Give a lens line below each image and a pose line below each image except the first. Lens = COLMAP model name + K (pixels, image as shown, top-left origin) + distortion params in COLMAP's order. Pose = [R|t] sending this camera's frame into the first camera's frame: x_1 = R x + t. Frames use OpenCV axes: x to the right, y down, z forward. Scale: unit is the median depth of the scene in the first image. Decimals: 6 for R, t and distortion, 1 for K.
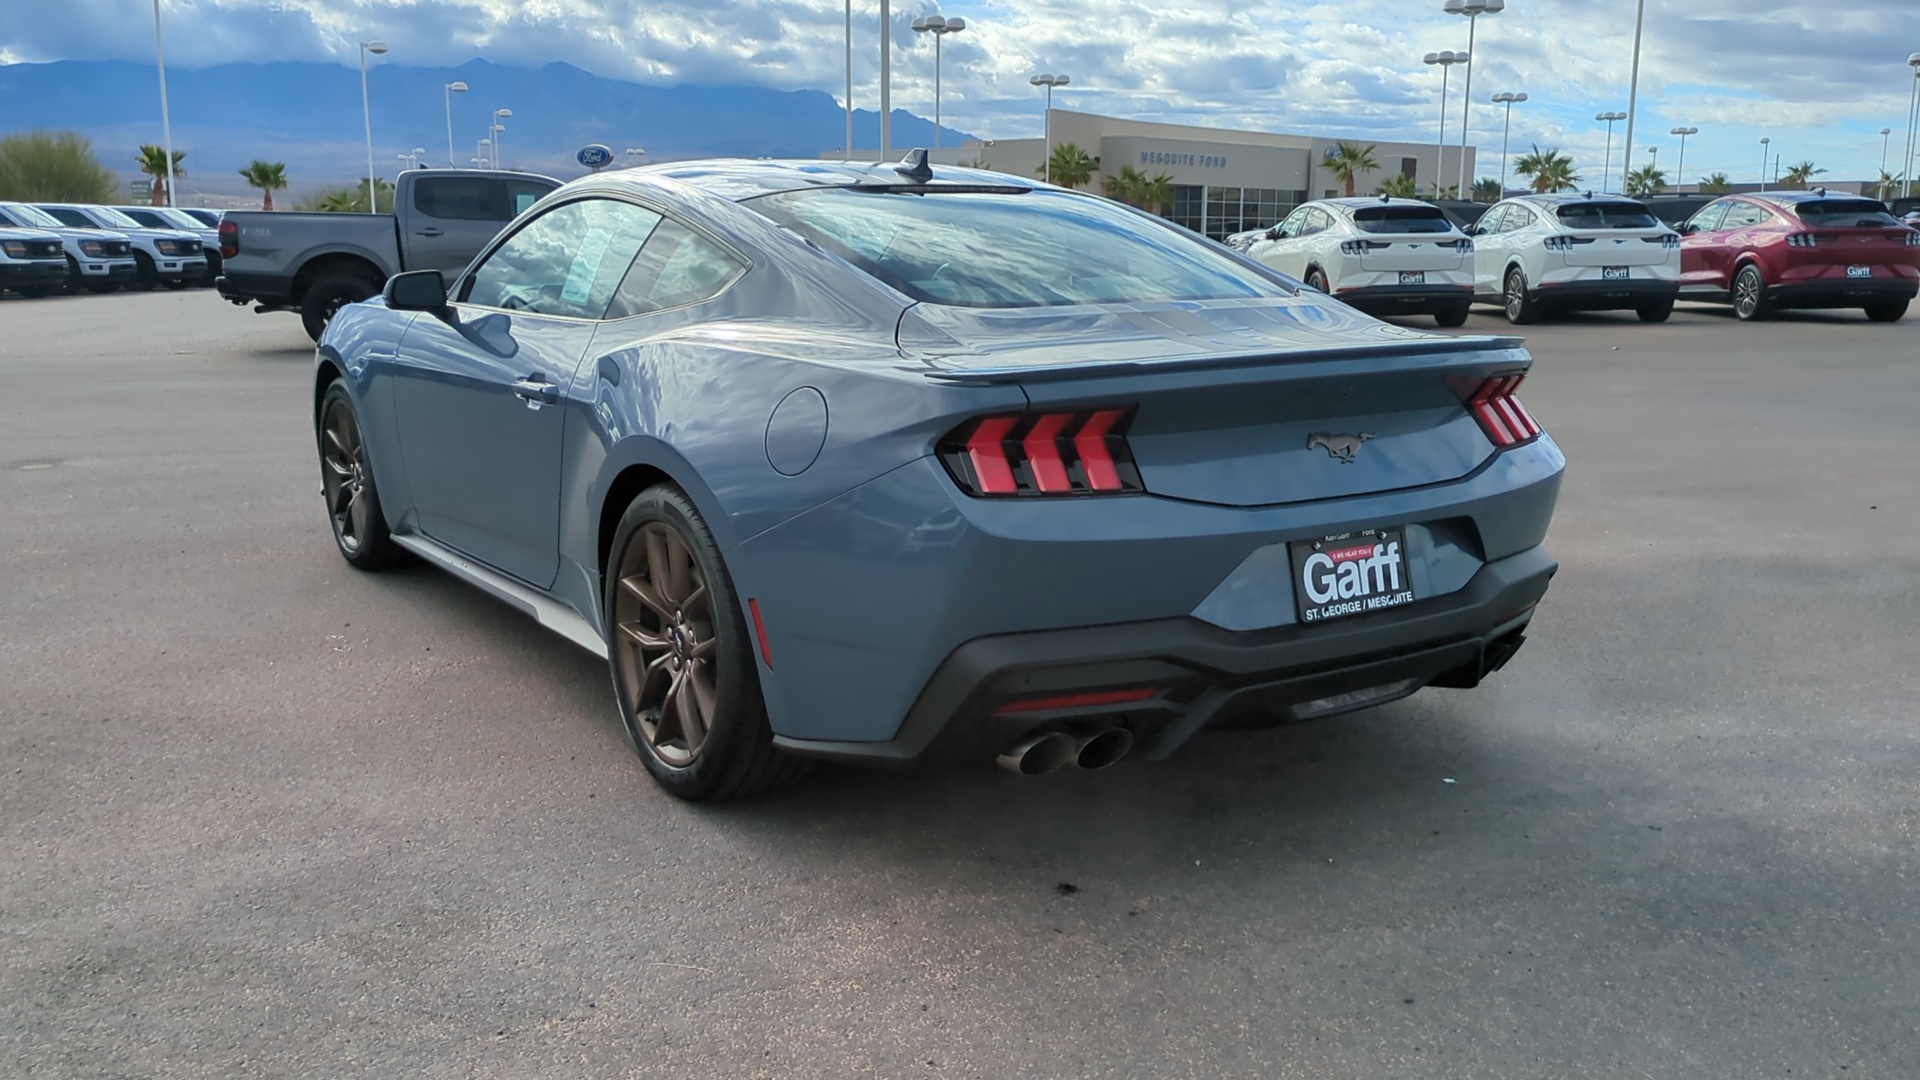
lens RADIAL K [[1444.6, 0, 960.0], [0, 1444.6, 540.0], [0, 0, 1]] dist [0.050286, -0.006028]
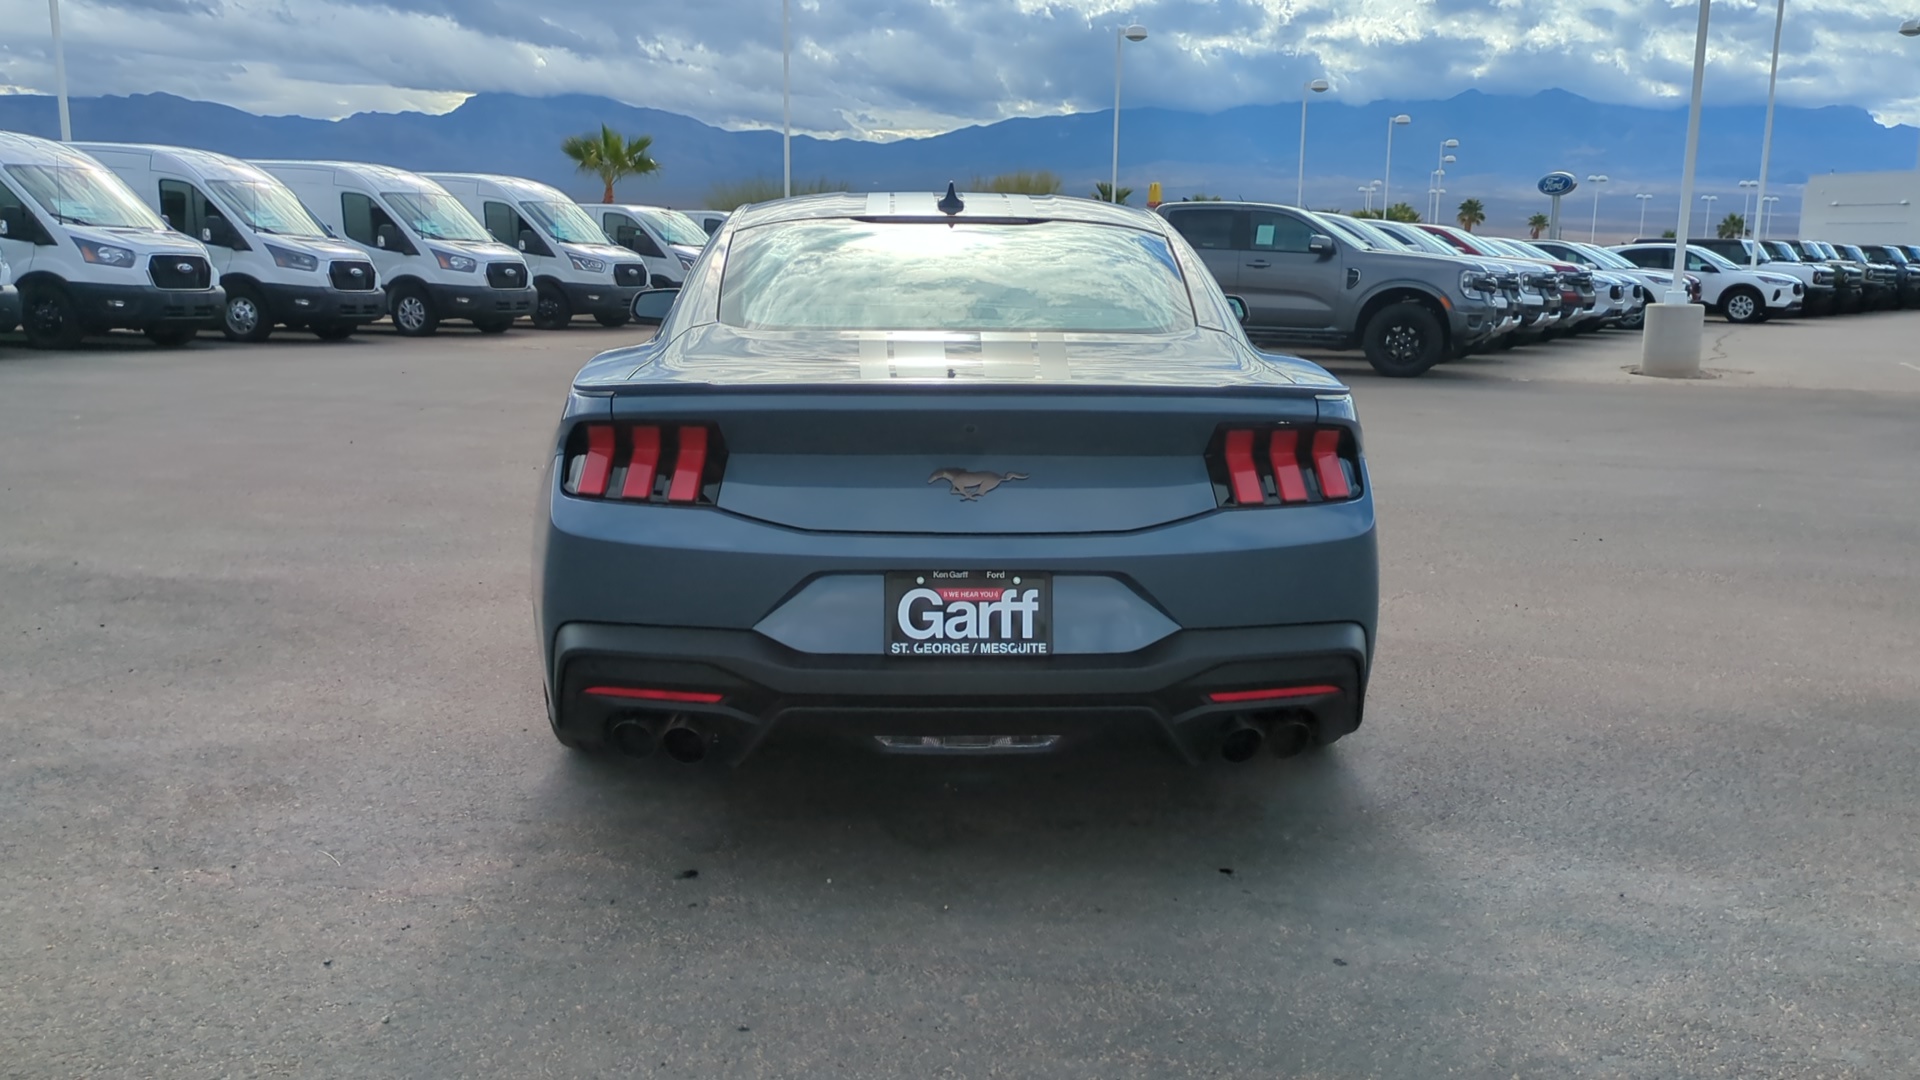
lens RADIAL K [[1452.2, 0, 960.4], [0, 1452.2, 500.3], [0, 0, 1]] dist [0.043356, -0.000392]
pose [[0.872392, 0.090235, -0.480406, 0.726569], [-0.110431, 0.993787, -0.013875, -0.039113], [0.476169, 0.065156, 0.876937, 0.134571]]
